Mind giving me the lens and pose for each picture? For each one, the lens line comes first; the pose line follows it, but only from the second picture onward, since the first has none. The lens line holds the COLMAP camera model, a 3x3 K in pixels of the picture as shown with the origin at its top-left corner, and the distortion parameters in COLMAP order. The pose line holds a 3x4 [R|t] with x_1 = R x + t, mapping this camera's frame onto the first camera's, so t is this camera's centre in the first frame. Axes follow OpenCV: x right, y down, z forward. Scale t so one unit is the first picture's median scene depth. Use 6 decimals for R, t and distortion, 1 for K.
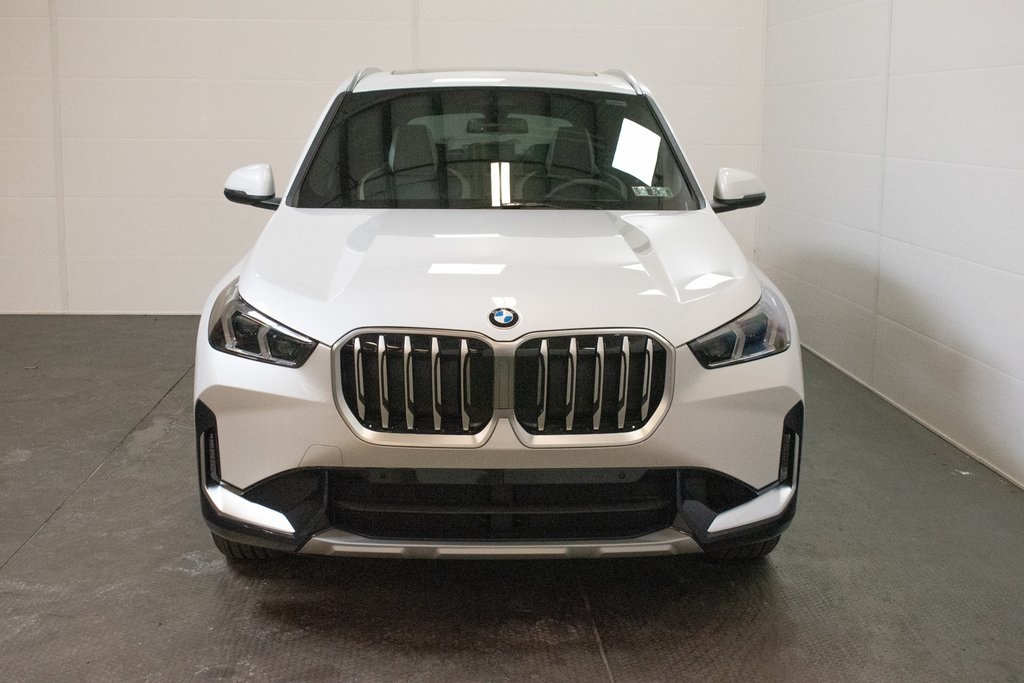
lens RADIAL K [[1253.0, 0, 511.6], [0, 1253.0, 339.4], [0, 0, 1]] dist [-0.074638, 0.000000]
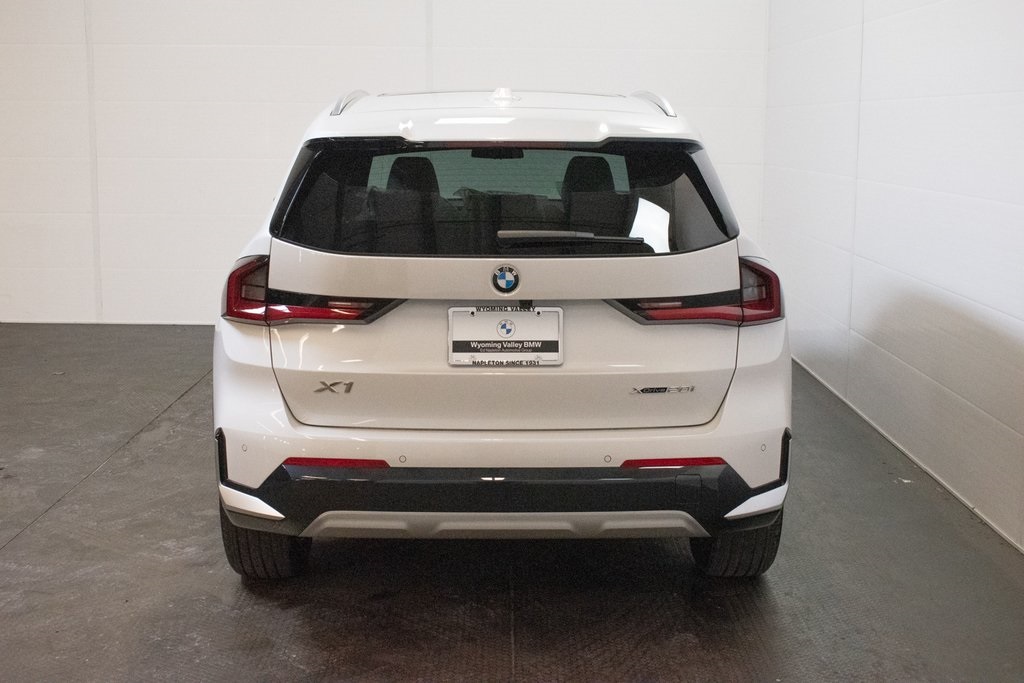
lens RADIAL K [[1253.0, 0, 512.0], [0, 1253.0, 343.1], [0, 0, 1]] dist [-0.074638, 0.000000]
pose [[0.998695, 0.007967, -0.050441, 0.082320], [-0.008225, 0.999954, -0.004900, -0.001798], [0.050400, 0.005308, 0.998715, -0.074867]]
